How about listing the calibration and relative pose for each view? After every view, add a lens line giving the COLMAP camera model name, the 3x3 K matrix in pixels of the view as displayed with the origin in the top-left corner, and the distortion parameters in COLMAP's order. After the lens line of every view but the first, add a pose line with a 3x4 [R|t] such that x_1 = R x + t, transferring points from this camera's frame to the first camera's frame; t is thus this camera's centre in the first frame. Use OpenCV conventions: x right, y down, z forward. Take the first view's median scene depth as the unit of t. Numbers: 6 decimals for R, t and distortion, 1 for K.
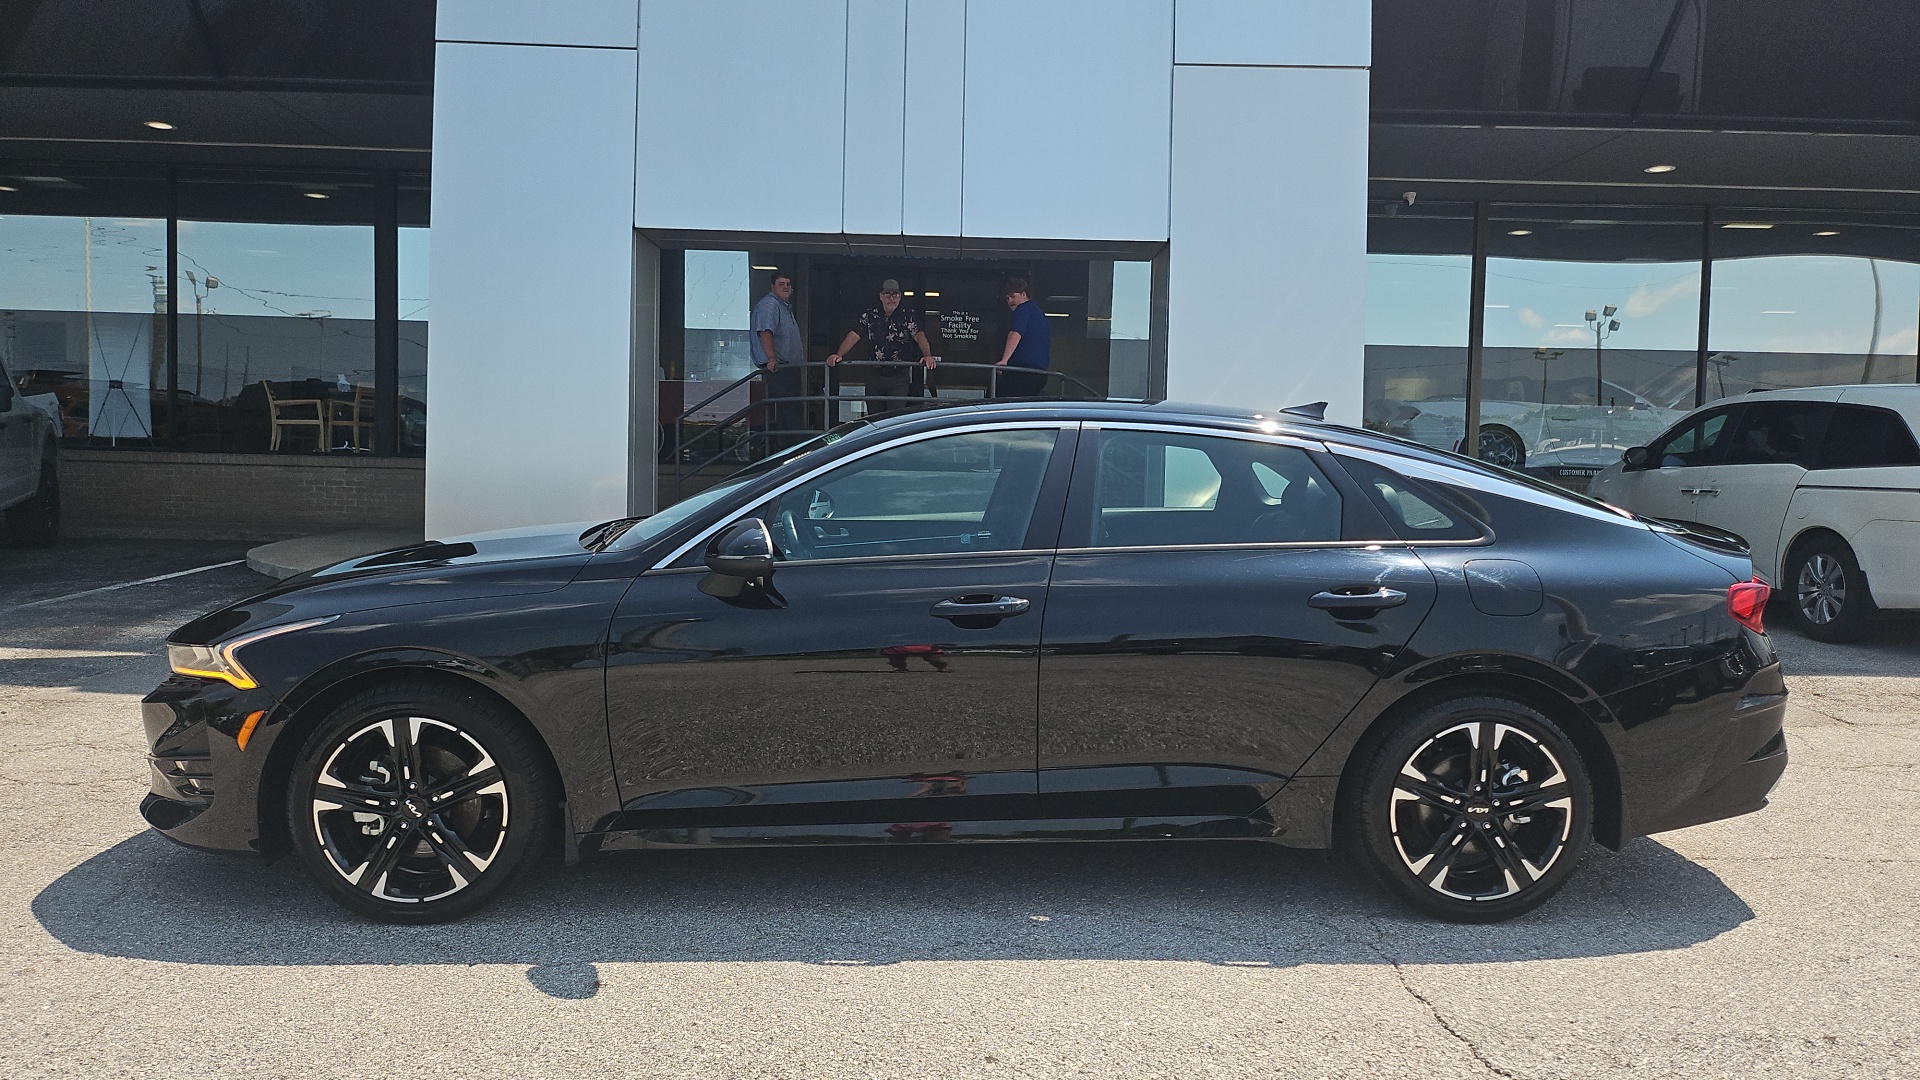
lens RADIAL K [[1361.6, 0, 984.5], [0, 1361.6, 535.0], [0, 0, 1]] dist [0.077480, -0.086304]
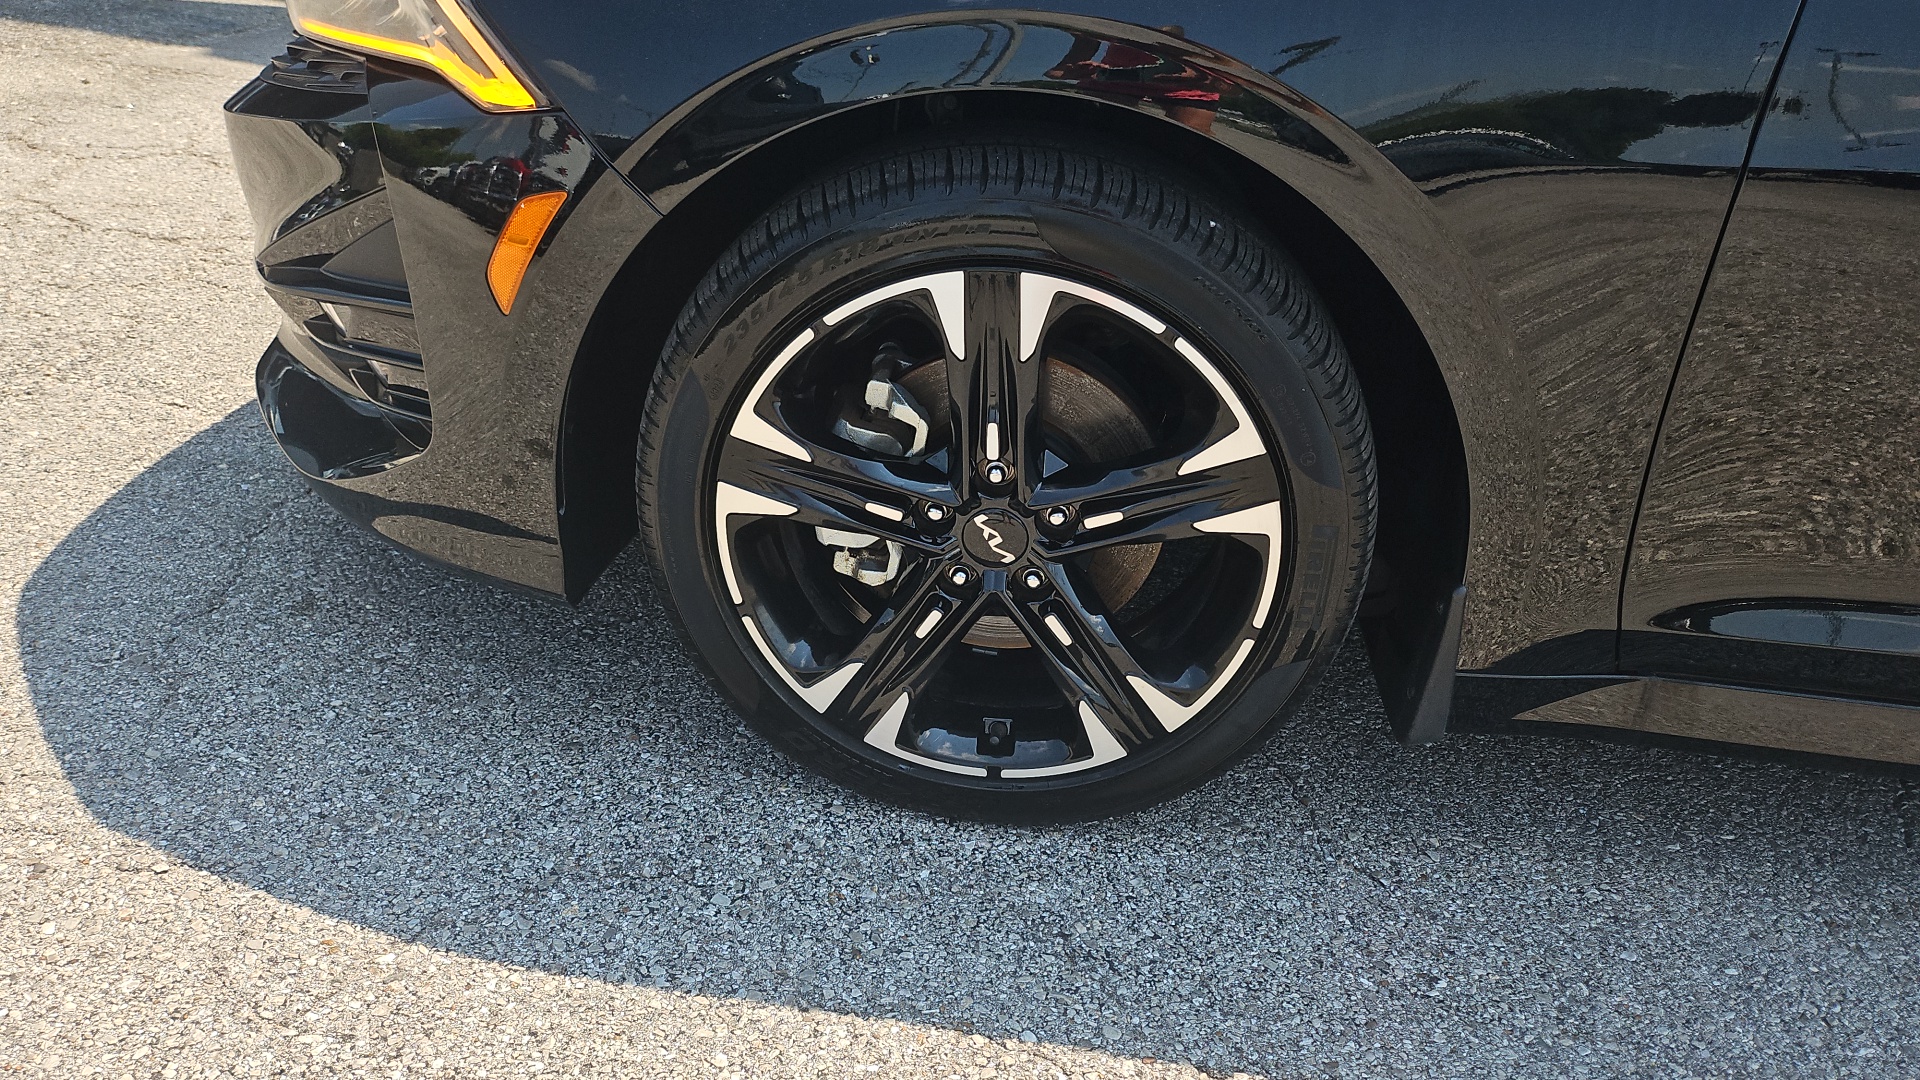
lens RADIAL K [[1361.6, 0, 984.5], [0, 1361.6, 535.0], [0, 0, 1]] dist [0.077480, -0.086304]
pose [[0.986682, 0.133647, -0.092718, -0.386384], [-0.088470, 0.919261, 0.383579, 0.070547], [0.136496, -0.370268, 0.918842, 0.695727]]
